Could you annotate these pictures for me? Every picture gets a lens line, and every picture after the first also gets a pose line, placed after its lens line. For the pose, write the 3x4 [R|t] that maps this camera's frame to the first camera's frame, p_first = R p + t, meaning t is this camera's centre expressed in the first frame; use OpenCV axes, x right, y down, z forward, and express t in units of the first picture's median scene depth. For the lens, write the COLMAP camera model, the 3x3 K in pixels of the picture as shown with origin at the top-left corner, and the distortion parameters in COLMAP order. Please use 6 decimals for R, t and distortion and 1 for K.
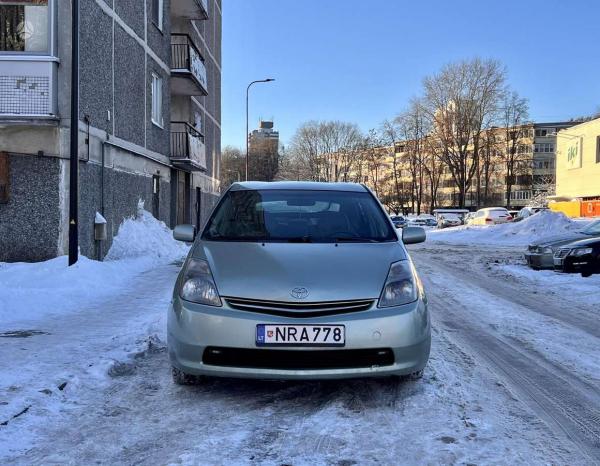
lens RADIAL K [[756.4, 0, 300.5], [0, 756.4, 232.7], [0, 0, 1]] dist [0.061254, 0.000000]
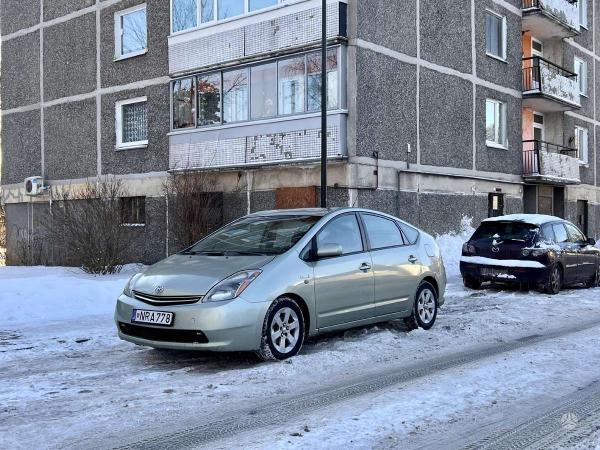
lens RADIAL K [[732.4, 0, 300.0], [0, 732.4, 225.4], [0, 0, 1]] dist [0.048441, 0.000000]
pose [[0.755903, -0.025857, -0.654172, 0.375163], [0.008558, 0.999525, -0.029618, -0.000769], [0.654627, 0.016791, 0.755765, 0.025861]]
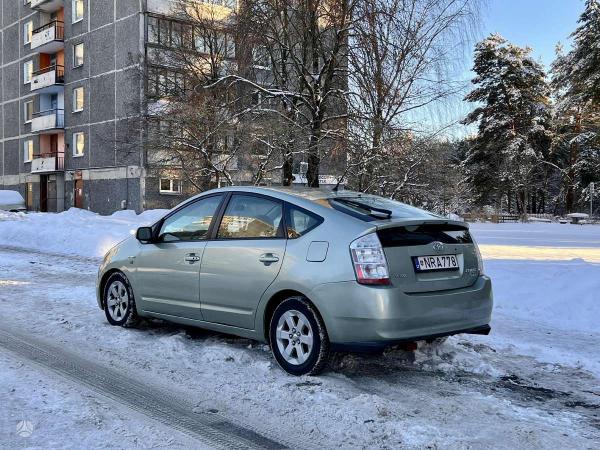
lens RADIAL K [[732.4, 0, 304.2], [0, 732.4, 227.9], [0, 0, 1]] dist [0.048441, 0.000000]
pose [[-0.768028, -0.006186, -0.640386, 0.210403], [-0.031772, 0.999090, 0.028454, -0.038922], [0.639627, 0.042200, -0.767526, 1.741073]]
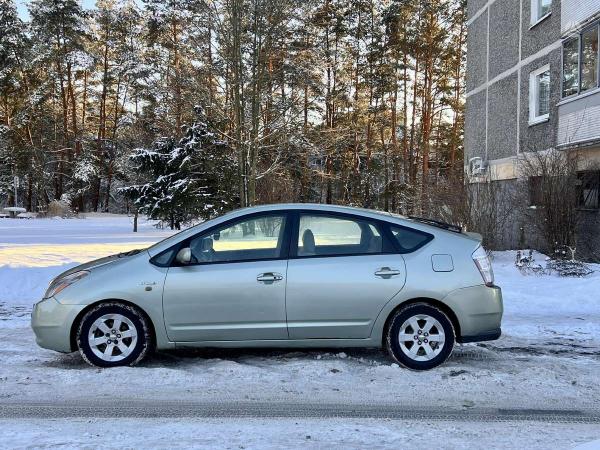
lens RADIAL K [[732.4, 0, 297.2], [0, 732.4, 223.3], [0, 0, 1]] dist [0.048441, 0.000000]
pose [[0.005569, 0.011466, -0.999919, 0.639085], [-0.024829, 0.999628, 0.011324, -0.049595], [0.999676, 0.024764, 0.005852, 0.960511]]
